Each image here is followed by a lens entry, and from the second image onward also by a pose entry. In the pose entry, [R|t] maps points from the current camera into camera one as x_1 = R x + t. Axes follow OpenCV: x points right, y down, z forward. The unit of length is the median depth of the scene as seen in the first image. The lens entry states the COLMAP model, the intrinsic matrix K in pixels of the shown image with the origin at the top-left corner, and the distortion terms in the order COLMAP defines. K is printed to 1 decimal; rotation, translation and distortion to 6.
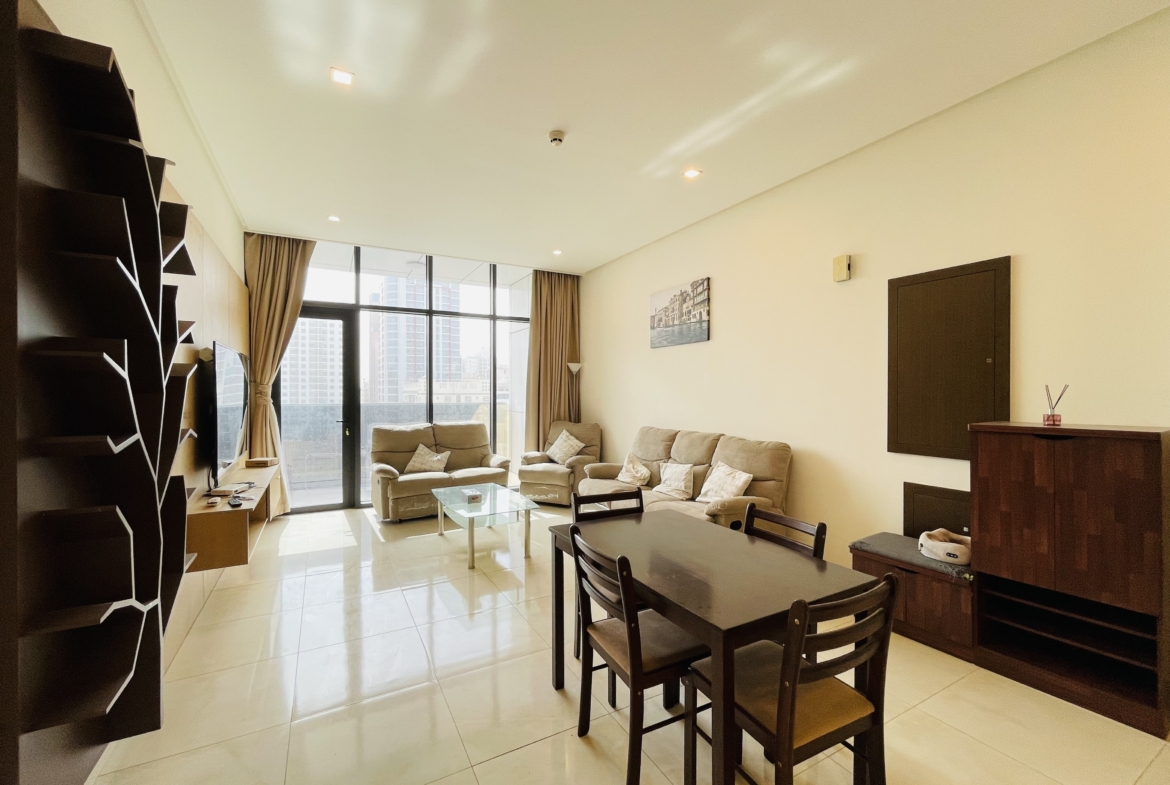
lens RADIAL K [[501.3, 0, 583.1], [0, 501.3, 397.5], [0, 0, 1]] dist [0.000231, -0.000023]
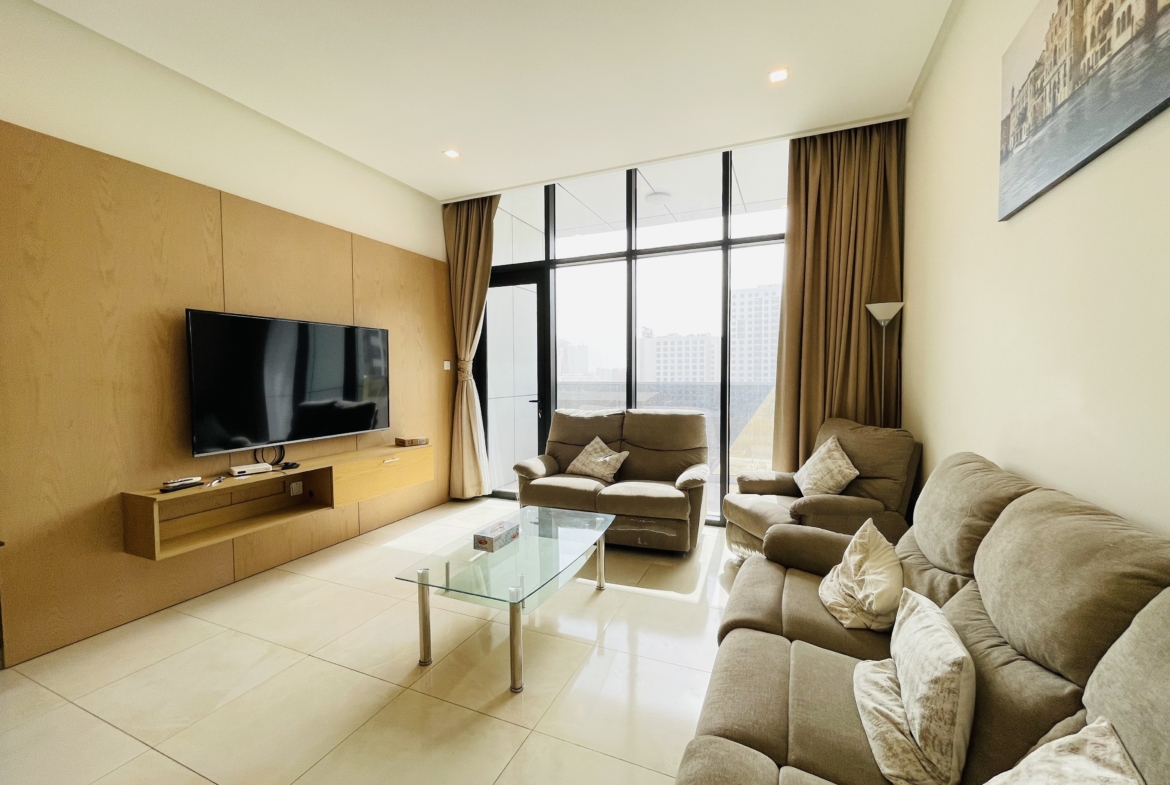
lens RADIAL K [[475.5, 0, 584.4], [0, 475.5, 398.3], [0, 0, 1]] dist [-0.010601, -0.000302]
pose [[0.608082, 0.036421, -0.793038, 0.208649], [-0.002418, 0.999027, 0.044027, 0.006397], [0.793871, -0.024854, 0.607579, 0.559607]]
